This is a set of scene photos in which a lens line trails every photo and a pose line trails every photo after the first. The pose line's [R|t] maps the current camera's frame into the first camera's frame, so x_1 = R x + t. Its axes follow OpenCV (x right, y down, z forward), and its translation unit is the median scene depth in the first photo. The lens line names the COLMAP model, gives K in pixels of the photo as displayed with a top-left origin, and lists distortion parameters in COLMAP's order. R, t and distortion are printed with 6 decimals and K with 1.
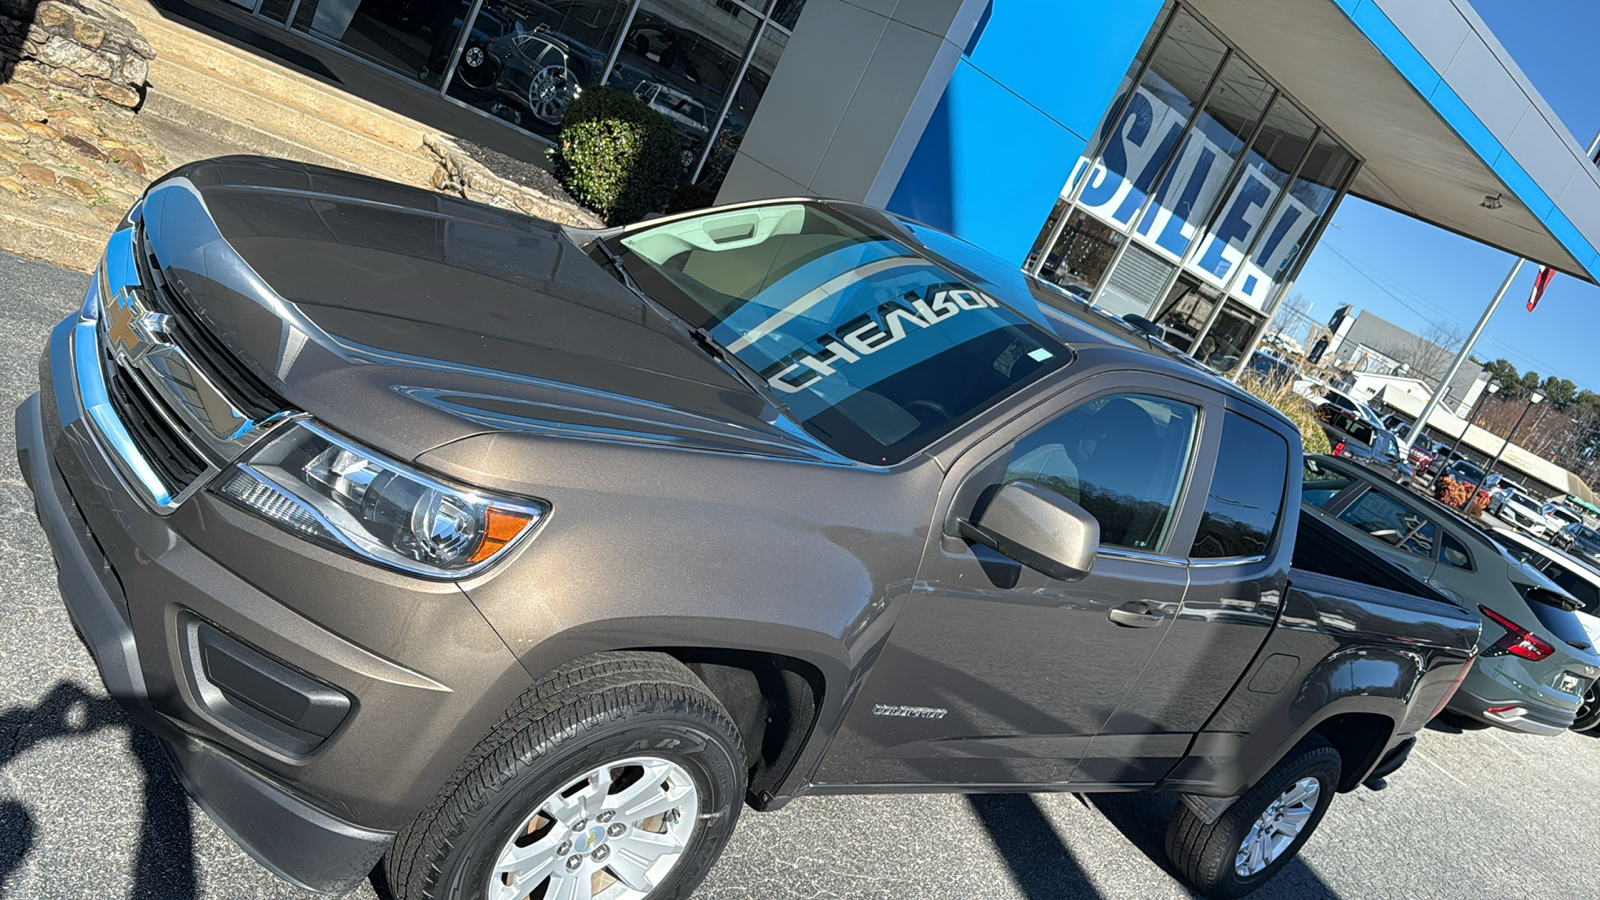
lens RADIAL K [[1288.9, 0, 804.4], [0, 1288.9, 449.9], [0, 0, 1]] dist [0.048112, -0.052364]
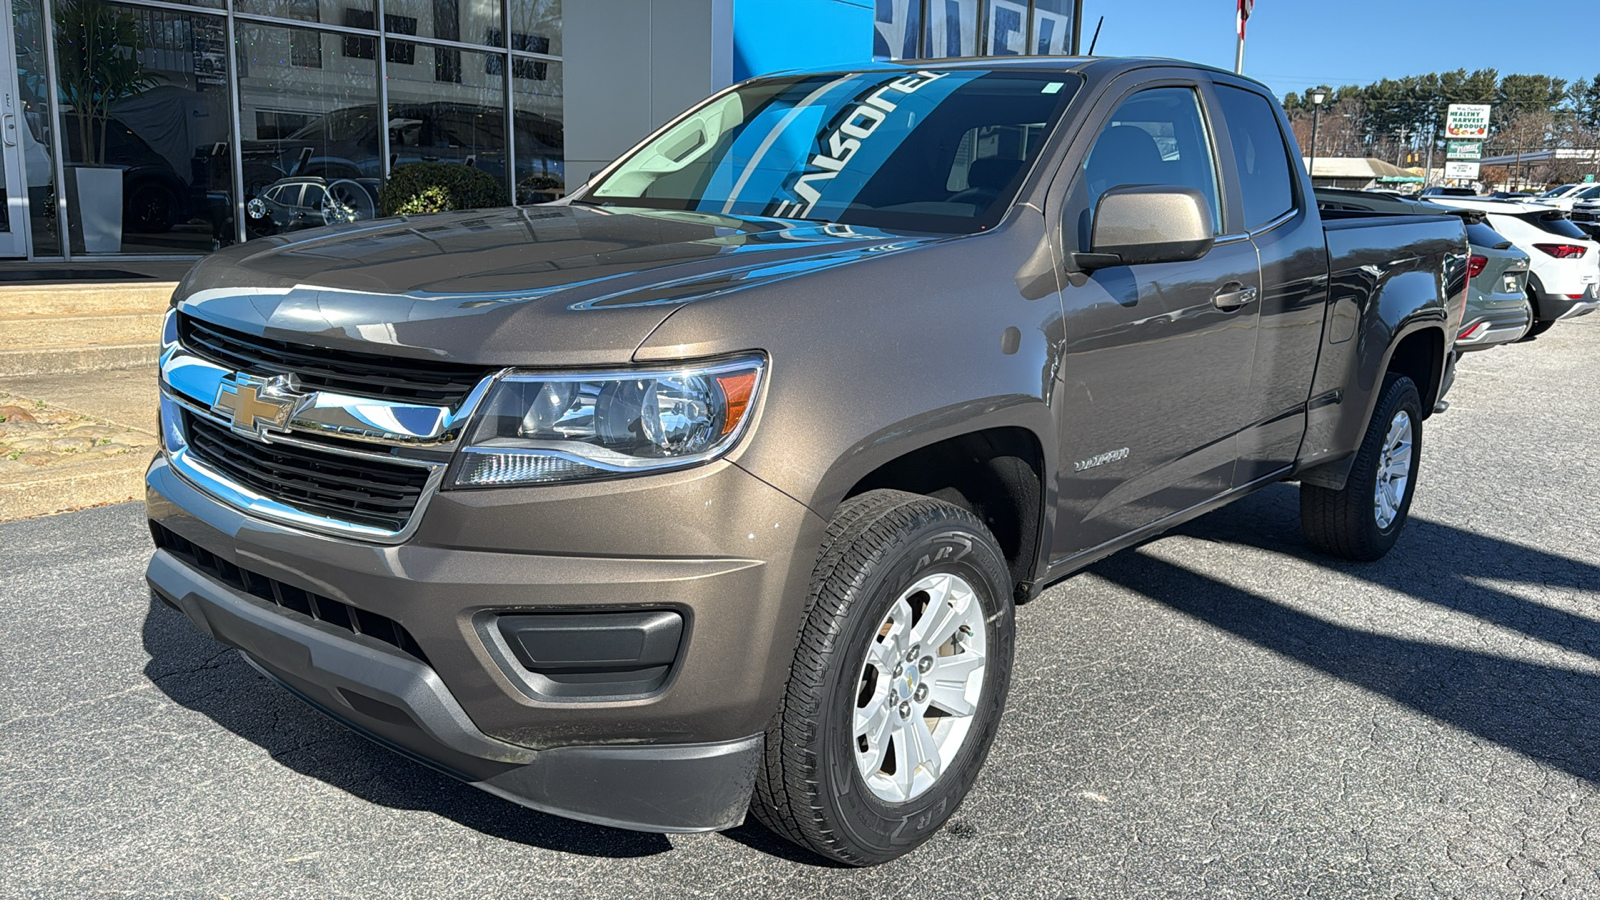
lens RADIAL K [[1288.9, 0, 801.9], [0, 1288.9, 444.3], [0, 0, 1]] dist [0.048112, -0.052364]
pose [[0.892564, -0.443883, 0.079364, -0.233129], [0.443786, 0.895914, 0.019822, 0.081861], [-0.079902, 0.017529, 0.996649, 0.023566]]
